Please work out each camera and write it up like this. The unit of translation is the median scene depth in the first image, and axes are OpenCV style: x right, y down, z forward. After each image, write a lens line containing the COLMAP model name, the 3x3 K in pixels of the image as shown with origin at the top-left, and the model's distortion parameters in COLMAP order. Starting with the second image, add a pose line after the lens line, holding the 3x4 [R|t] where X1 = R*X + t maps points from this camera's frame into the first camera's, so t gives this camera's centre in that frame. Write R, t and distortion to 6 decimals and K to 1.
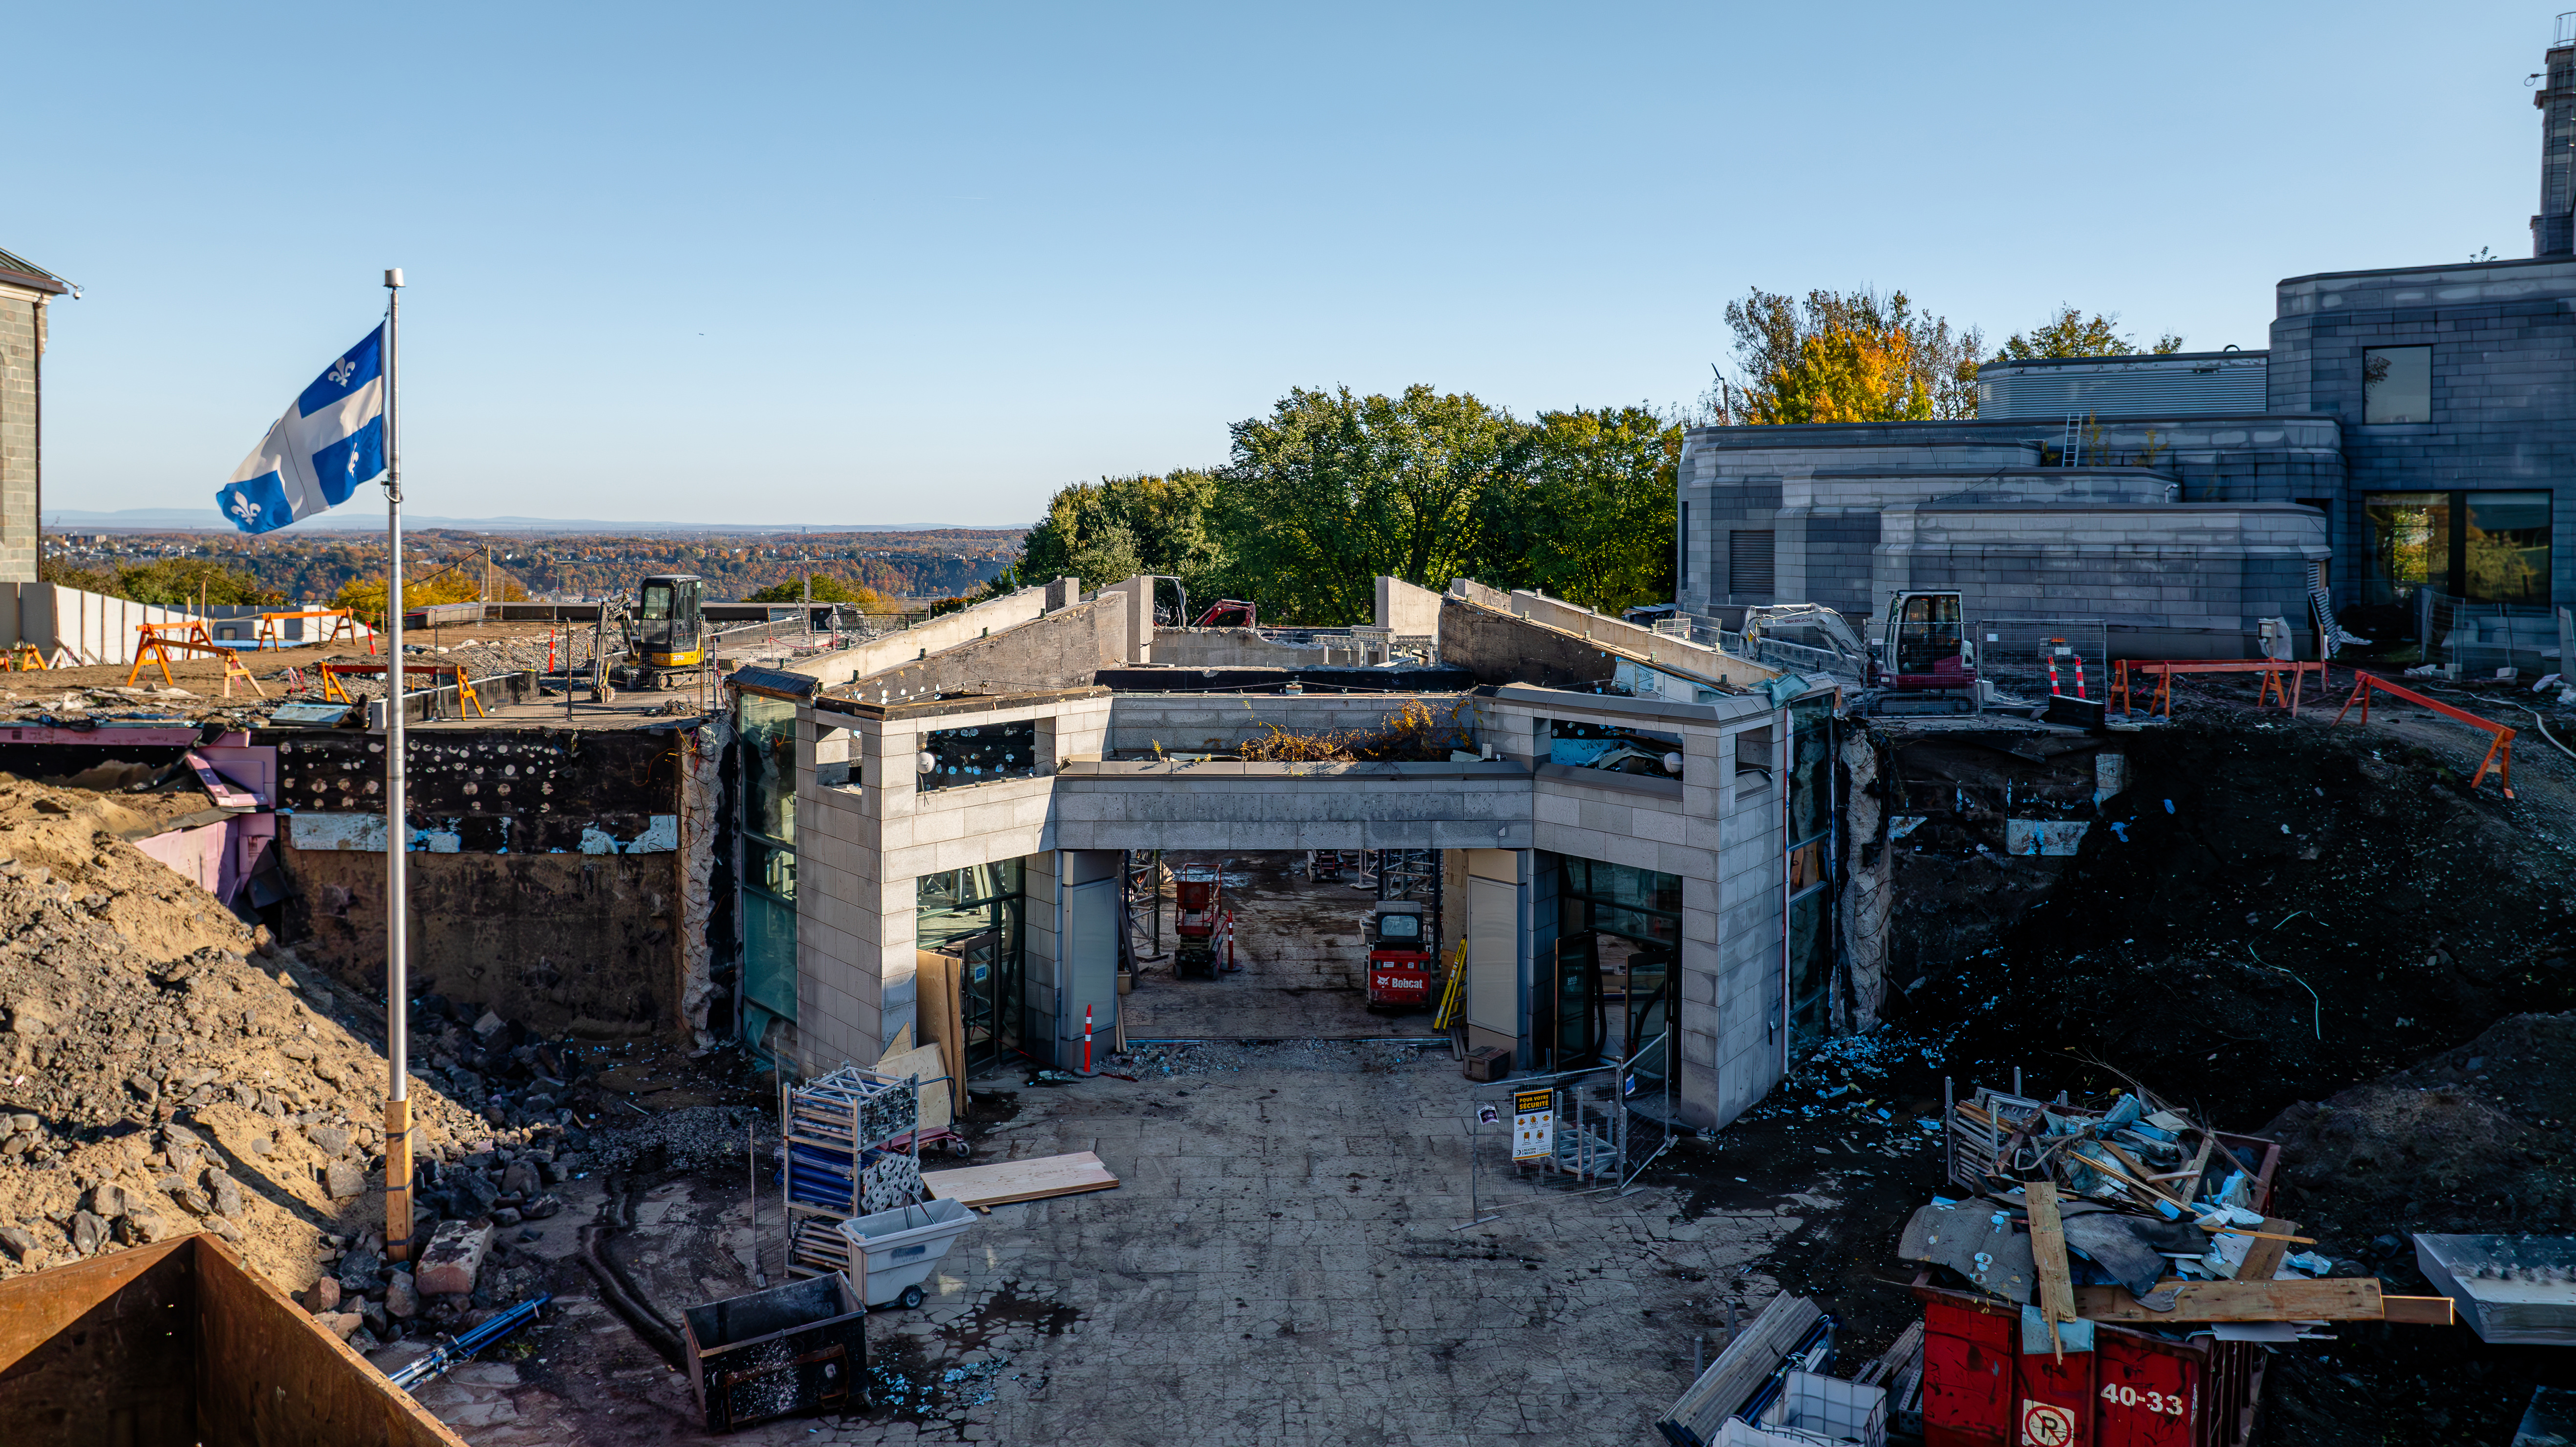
lens RADIAL K [[1879.2, 0, 1278.4], [0, 1879.2, 632.5], [0, 0, 1]] dist [-0.052574, 0.069865]
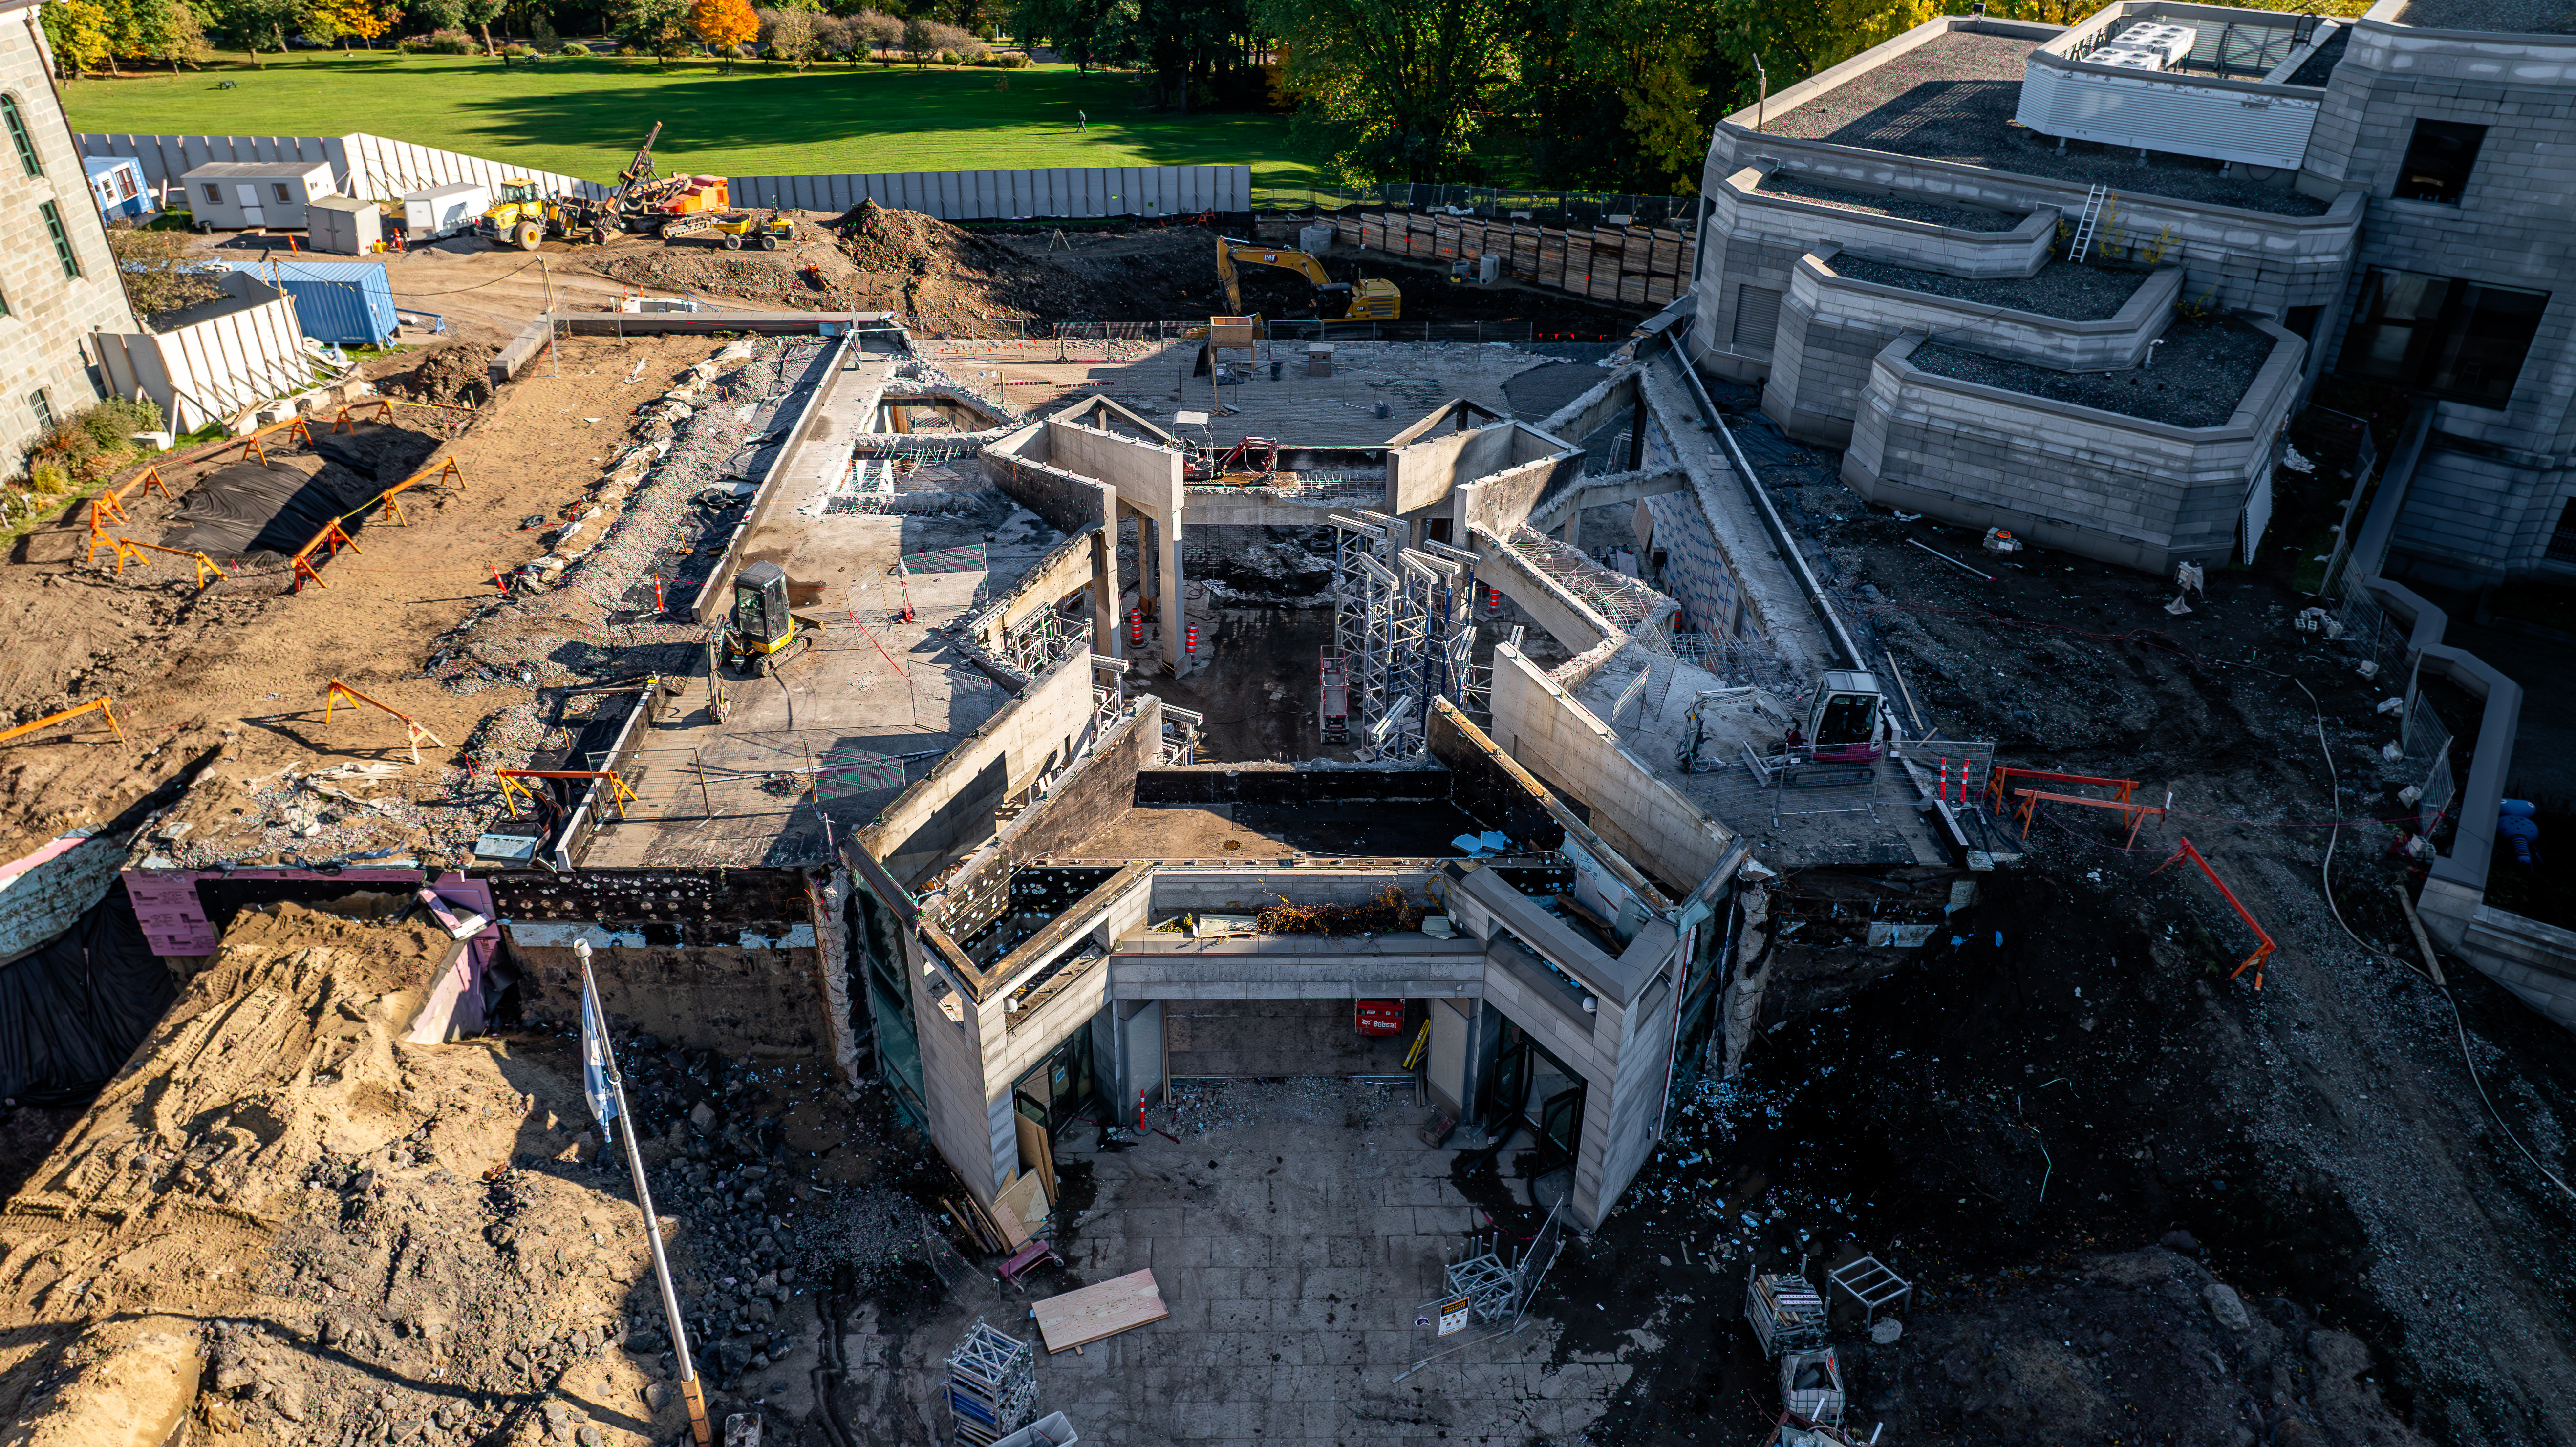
lens RADIAL K [[1781.8, 0, 1277.5], [0, 1781.8, 798.5], [0, 0, 1]] dist [-0.032719, 0.032948]
pose [[0.999755, 0.015378, -0.015925, 0.011626], [-0.005014, 0.857954, 0.513702, -0.597442], [0.021562, -0.513496, 0.857821, 0.016486]]
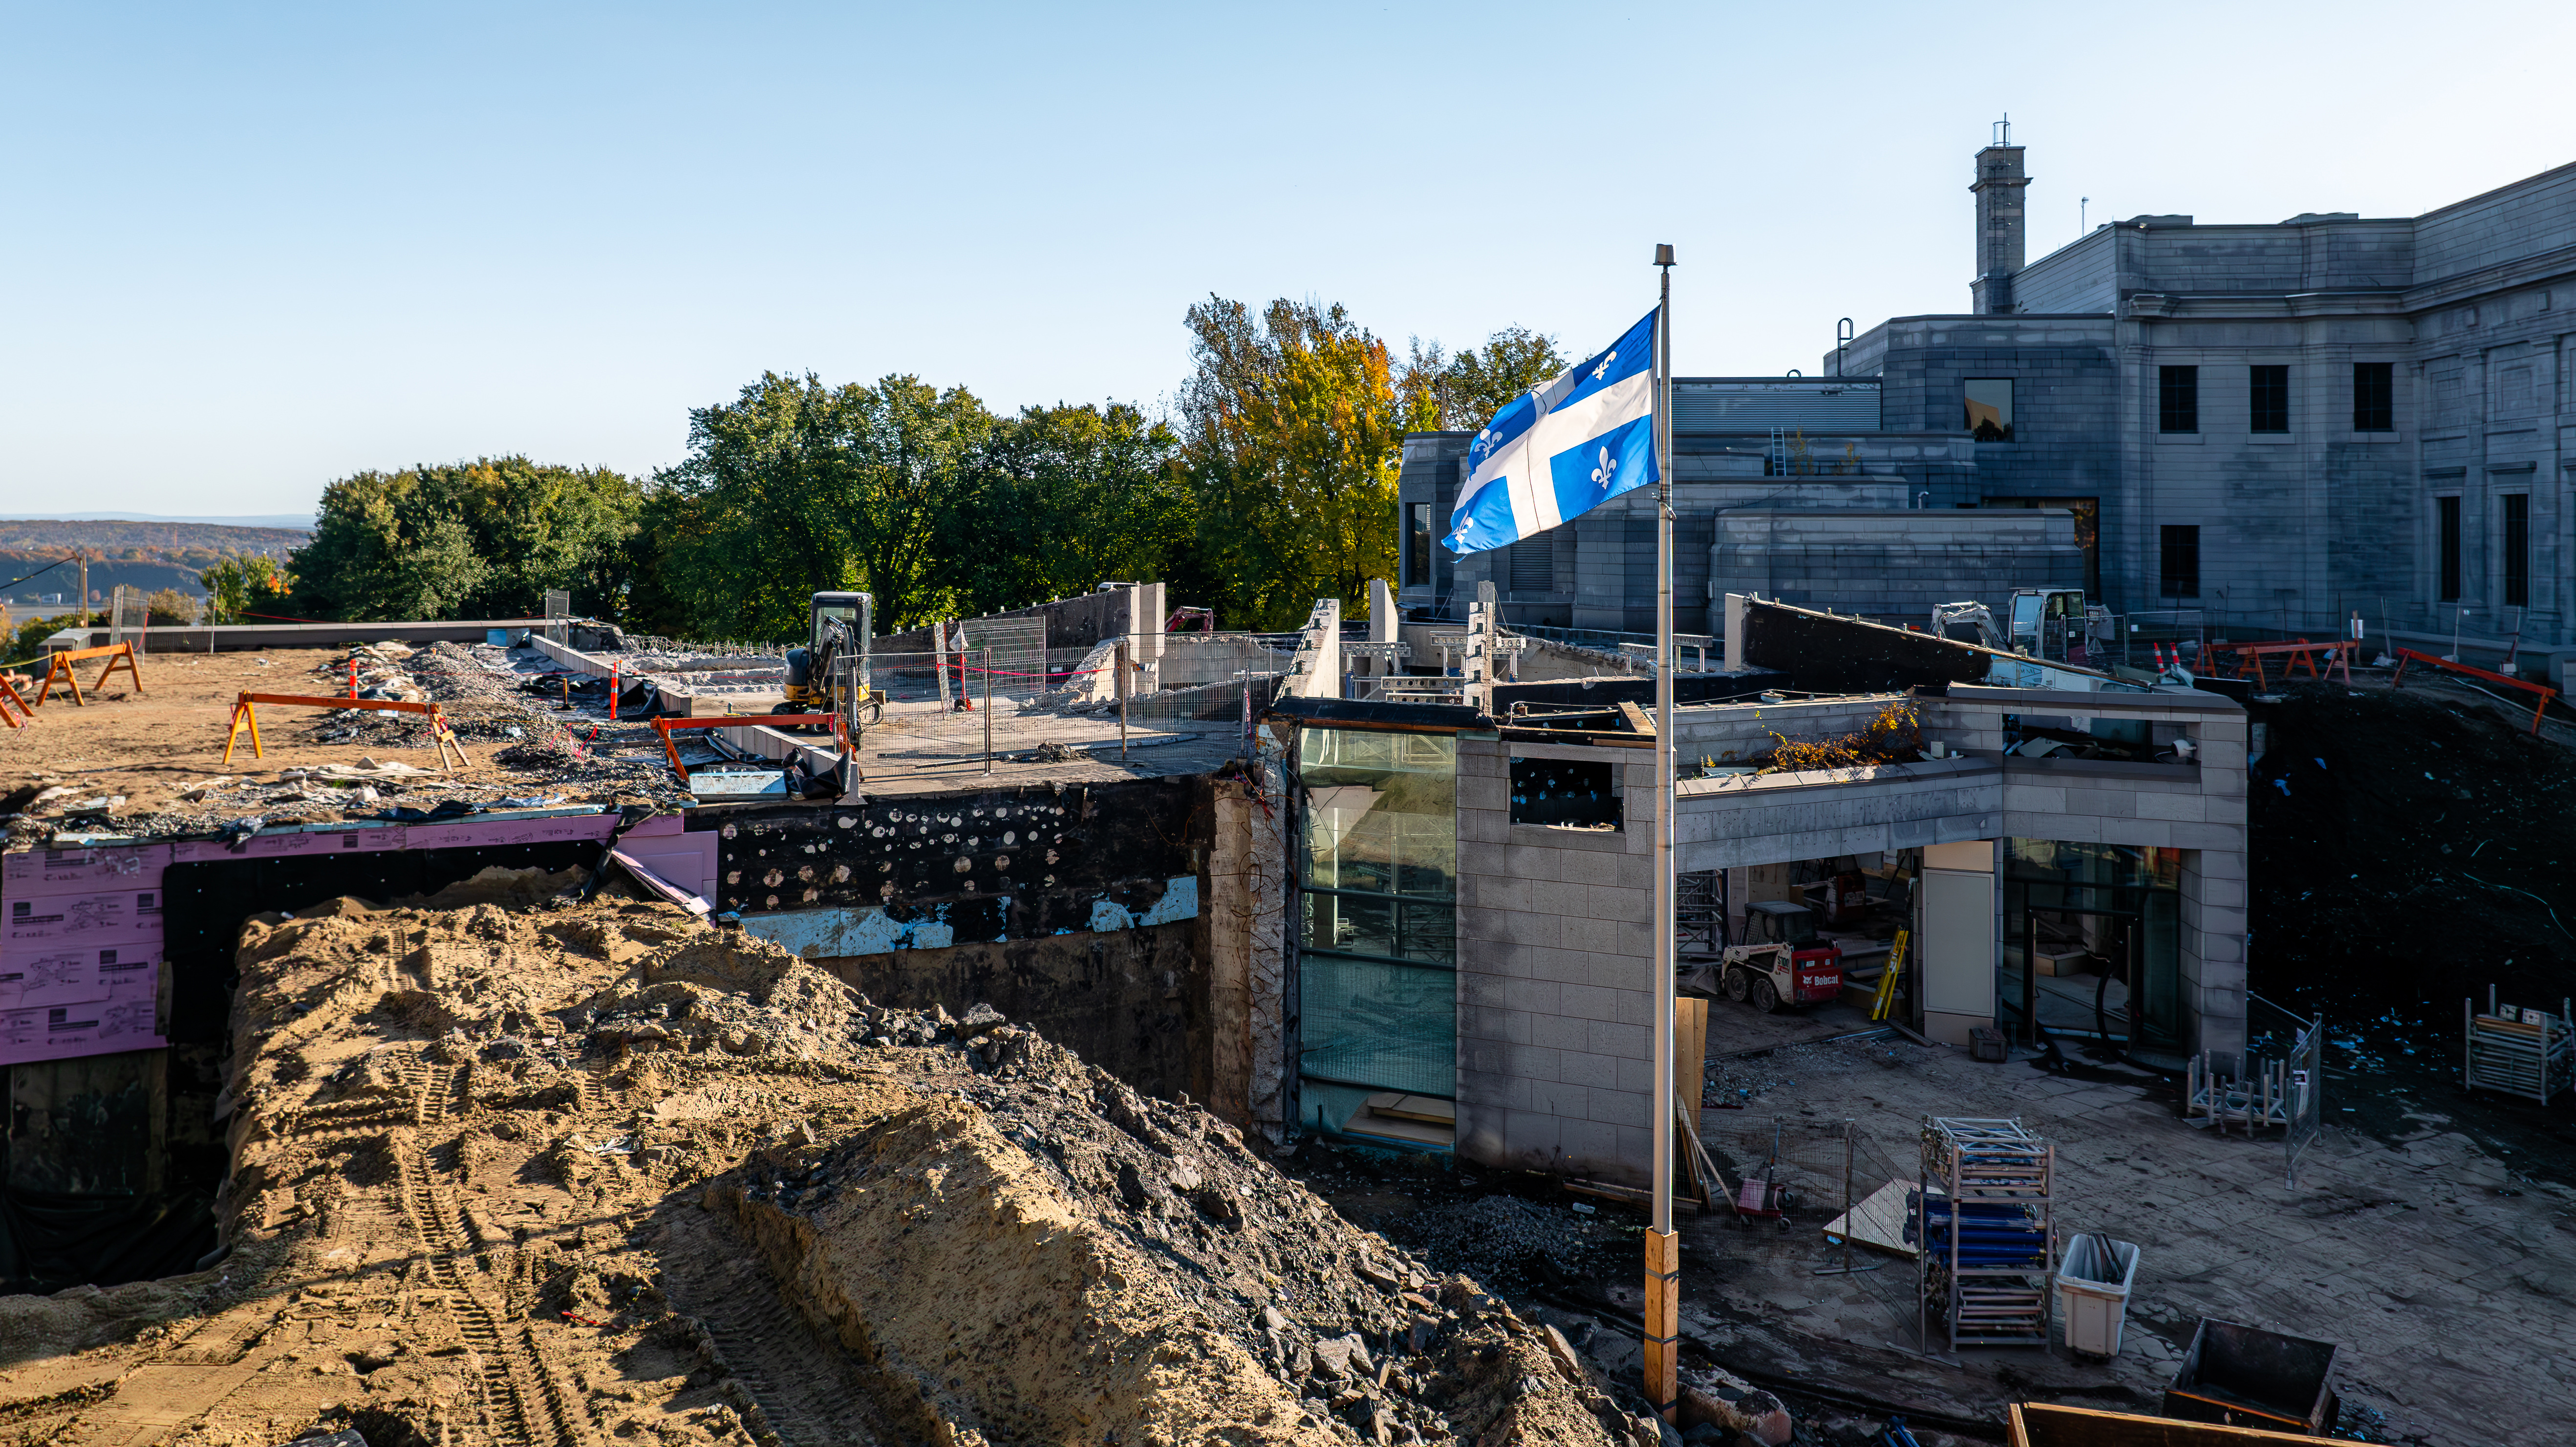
lens RADIAL K [[1880.5, 0, 1288.5], [0, 1880.5, 582.1], [0, 0, 1]] dist [0.012998, -0.072380]
pose [[0.891499, -0.013717, 0.452816, -0.672625], [0.023868, 0.999575, -0.016711, -0.020919], [-0.452394, 0.025706, 0.891448, 0.212868]]
